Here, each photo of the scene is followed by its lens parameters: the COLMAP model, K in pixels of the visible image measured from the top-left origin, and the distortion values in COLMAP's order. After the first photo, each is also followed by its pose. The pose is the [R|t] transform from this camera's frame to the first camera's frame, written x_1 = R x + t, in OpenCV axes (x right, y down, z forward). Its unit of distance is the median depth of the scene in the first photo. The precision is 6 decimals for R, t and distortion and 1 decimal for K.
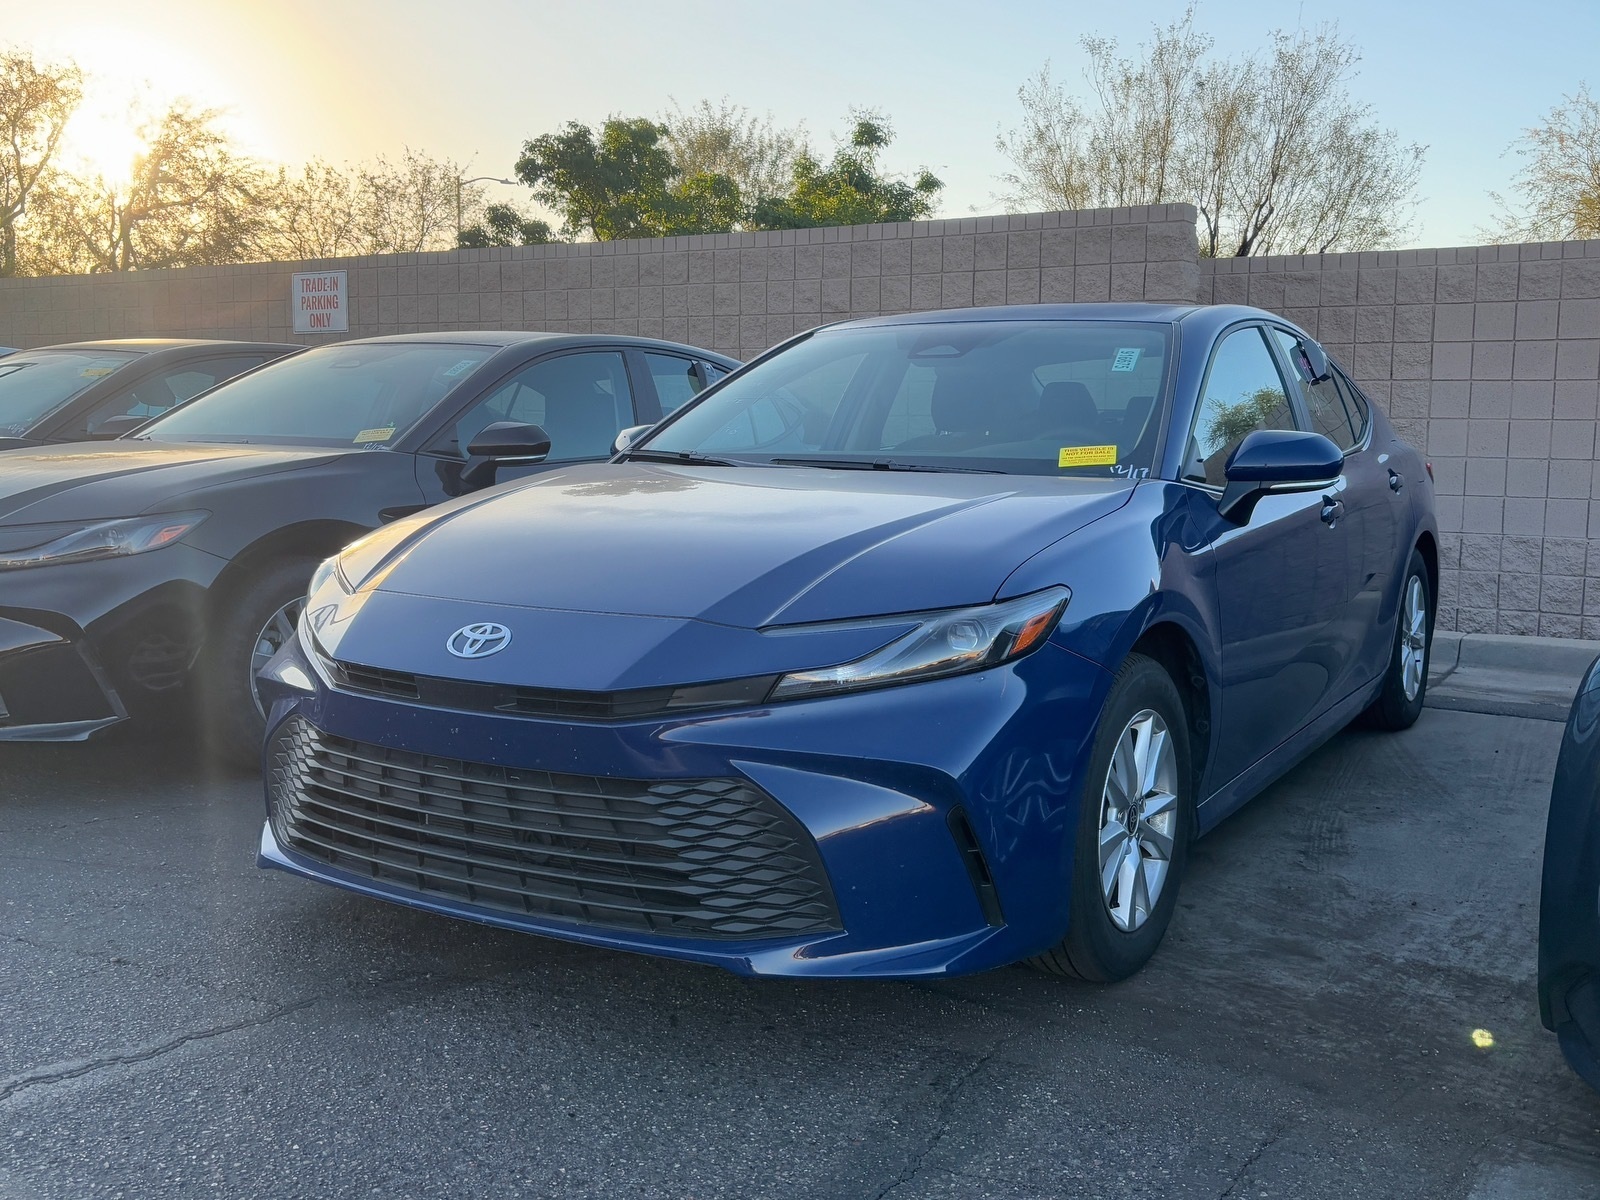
lens RADIAL K [[1579.3, 0, 802.7], [0, 1579.3, 598.8], [0, 0, 1]] dist [0.003319, 0.000000]
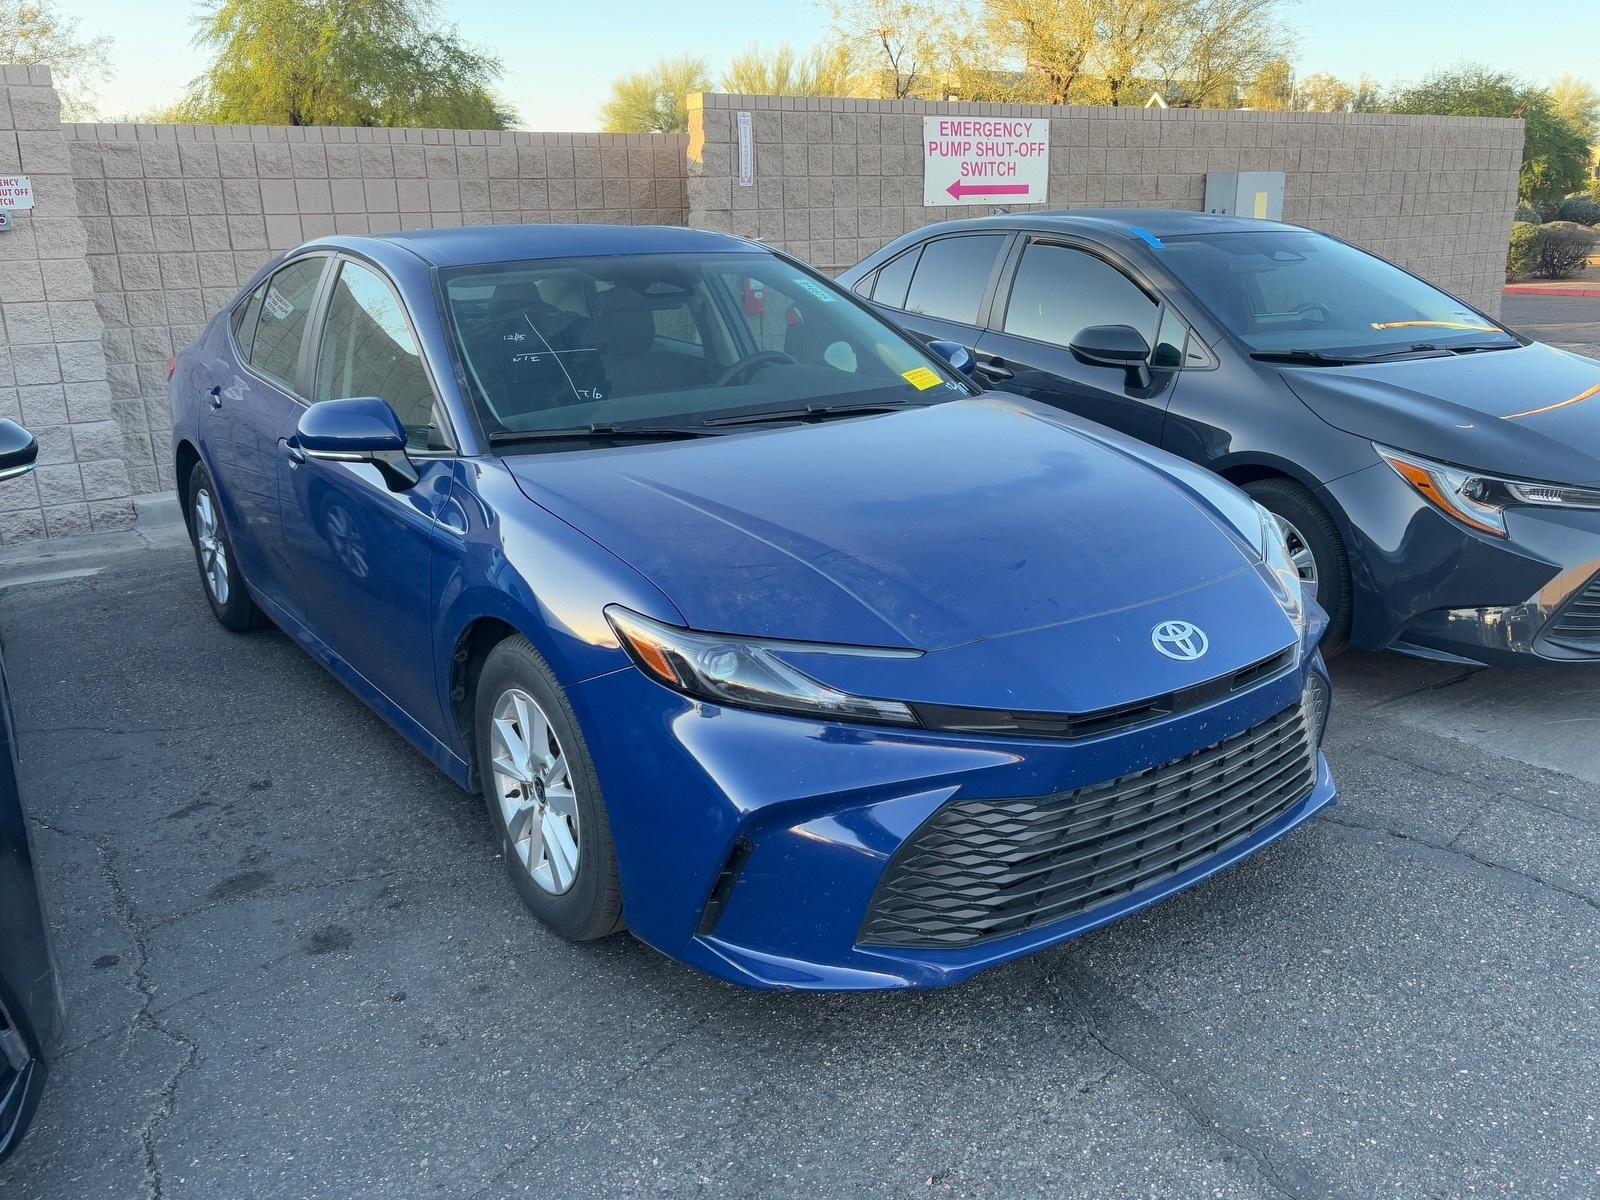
lens RADIAL K [[1339.9, 0, 801.4], [0, 1339.9, 602.7], [0, 0, 1]] dist [0.008008, -0.001634]
pose [[0.378827, -0.277147, 0.882995, -0.369608], [0.126429, 0.960660, 0.247283, -0.086828], [-0.916791, 0.017959, 0.398963, 0.285740]]
